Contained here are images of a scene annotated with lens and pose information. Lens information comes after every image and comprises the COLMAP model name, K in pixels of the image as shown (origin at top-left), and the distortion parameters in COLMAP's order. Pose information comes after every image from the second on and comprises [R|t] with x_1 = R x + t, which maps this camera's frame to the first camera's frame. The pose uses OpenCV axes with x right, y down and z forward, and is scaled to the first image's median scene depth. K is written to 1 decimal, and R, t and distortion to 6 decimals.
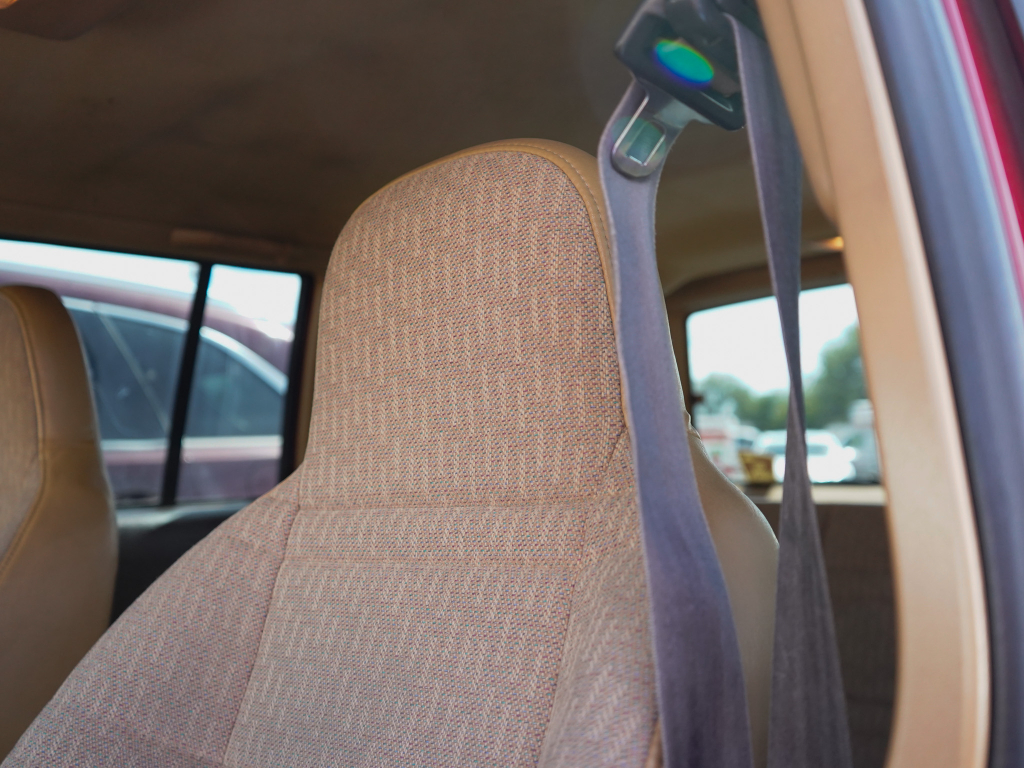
lens RADIAL K [[1088.3, 0, 509.3], [0, 1088.3, 384.3], [0, 0, 1]] dist [-0.020333, 0.000000]
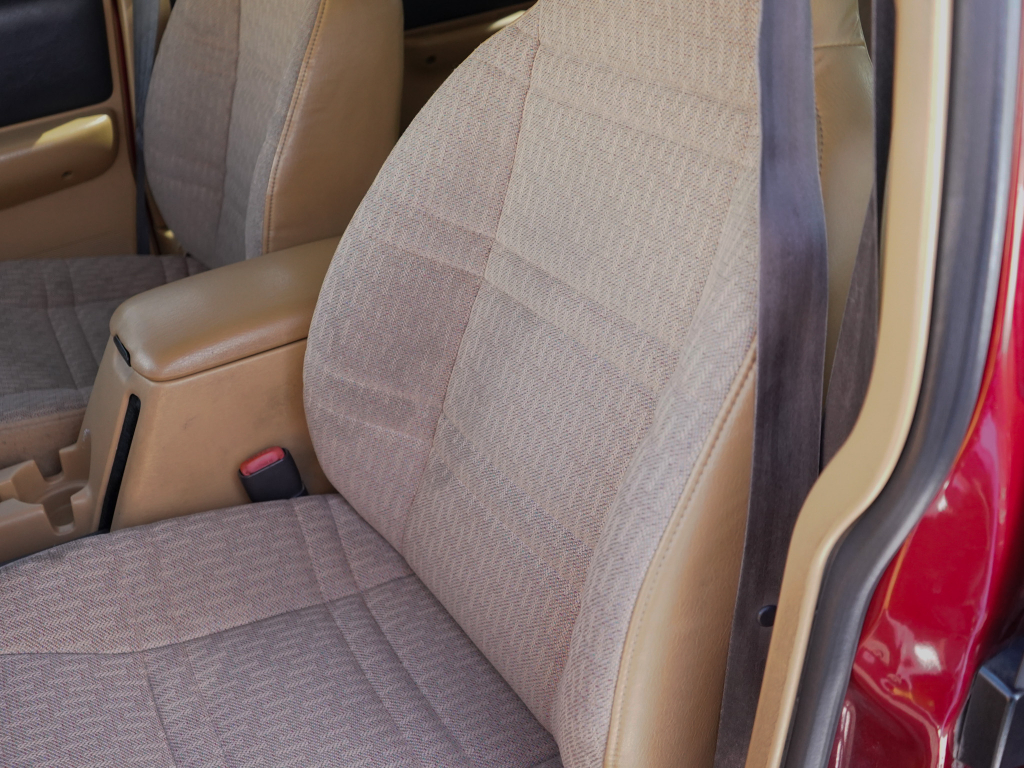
lens RADIAL K [[1088.3, 0, 512.3], [0, 1088.3, 381.0], [0, 0, 1]] dist [-0.020333, 0.000000]
pose [[0.967407, 0.082317, -0.239474, 0.116060], [0.082280, 0.792194, 0.604697, -0.381137], [0.239486, -0.604692, 0.759601, -0.180150]]
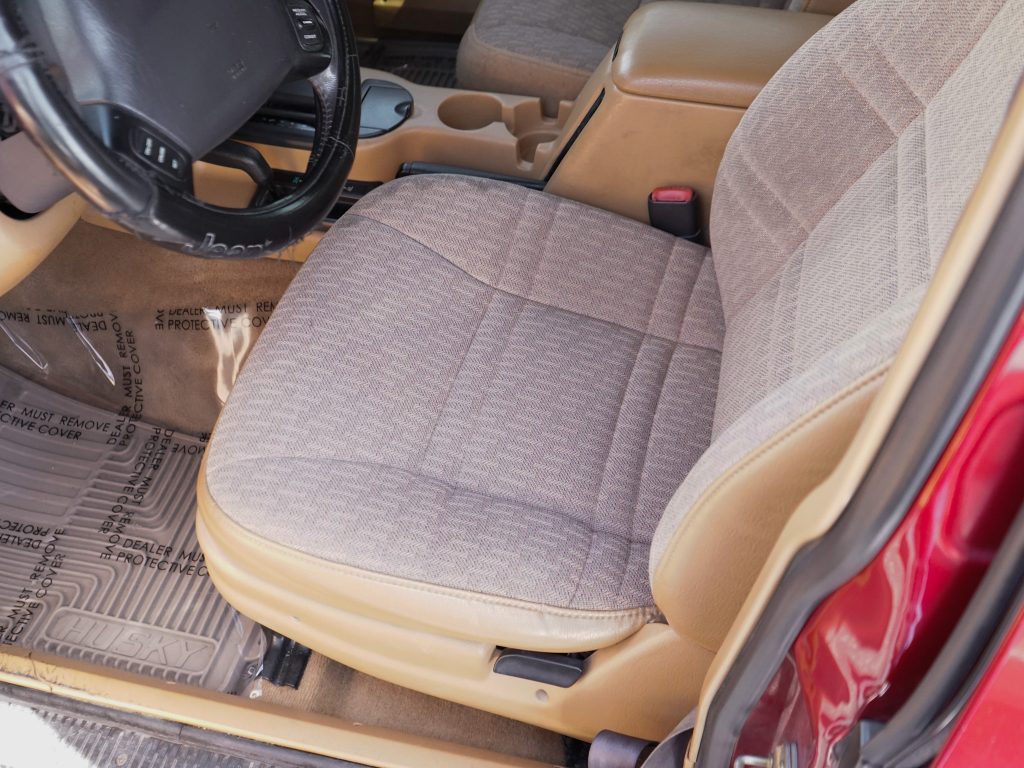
lens RADIAL K [[1088.3, 0, 512.6], [0, 1088.3, 386.4], [0, 0, 1]] dist [-0.020333, 0.000000]
pose [[0.519494, 0.634623, -0.572172, 0.492591], [0.101143, 0.619241, 0.778660, -0.576962], [0.848467, -0.462380, 0.257504, 0.077353]]
